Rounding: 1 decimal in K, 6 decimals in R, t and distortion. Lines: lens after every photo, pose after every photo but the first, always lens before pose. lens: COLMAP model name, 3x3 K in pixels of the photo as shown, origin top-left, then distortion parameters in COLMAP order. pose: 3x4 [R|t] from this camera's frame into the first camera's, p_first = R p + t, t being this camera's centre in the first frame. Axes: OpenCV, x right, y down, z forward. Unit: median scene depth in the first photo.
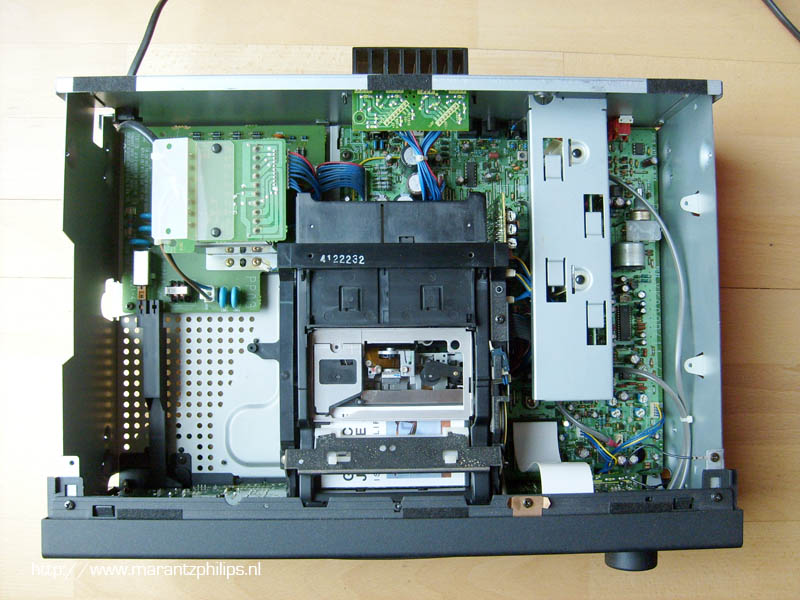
lens RADIAL K [[819.5, 0, 400.0], [0, 819.5, 300.0], [0, 0, 1]] dist [-0.144336, 0.011544]
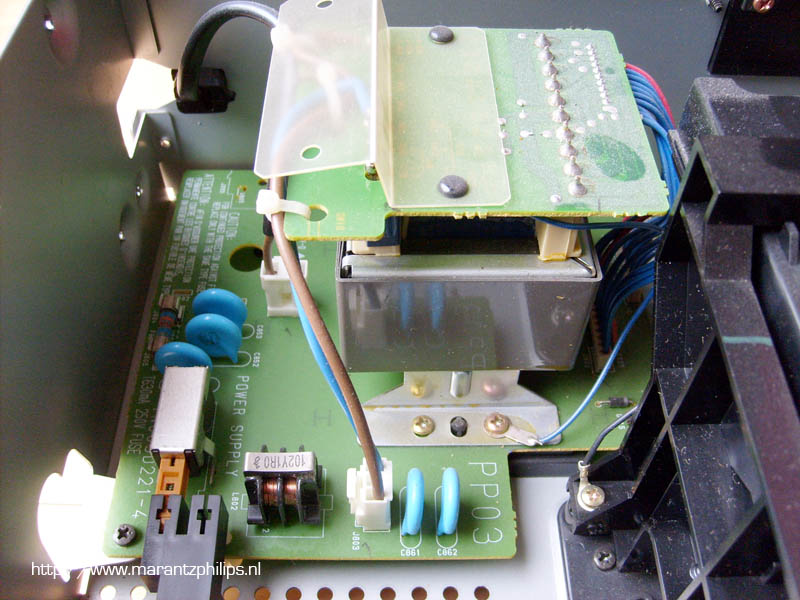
lens RADIAL K [[819.5, 0, 400.0], [0, 819.5, 300.0], [0, 0, 1]] dist [-0.144336, 0.011544]
pose [[0.999843, -0.014434, -0.010261, -0.244979], [0.005405, 0.800458, -0.599364, 0.145079], [0.016865, 0.599215, 0.800411, 0.768049]]
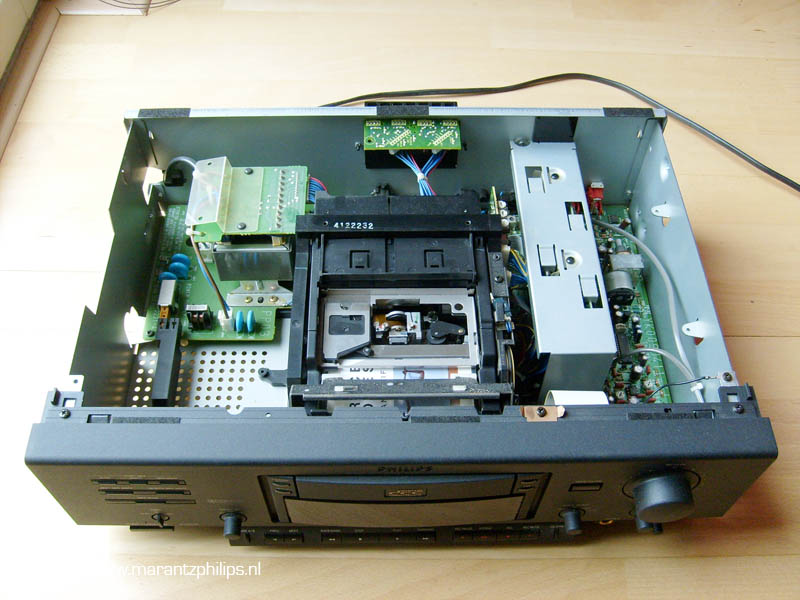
lens RADIAL K [[818.6, 0, 400.0], [0, 818.6, 300.0], [0, 0, 1]] dist [-0.152122, -0.001469]
pose [[0.999826, -0.016796, -0.008138, 0.000588], [0.009663, 0.838904, -0.544194, 0.619509], [0.015967, 0.544020, 0.838920, 0.111059]]
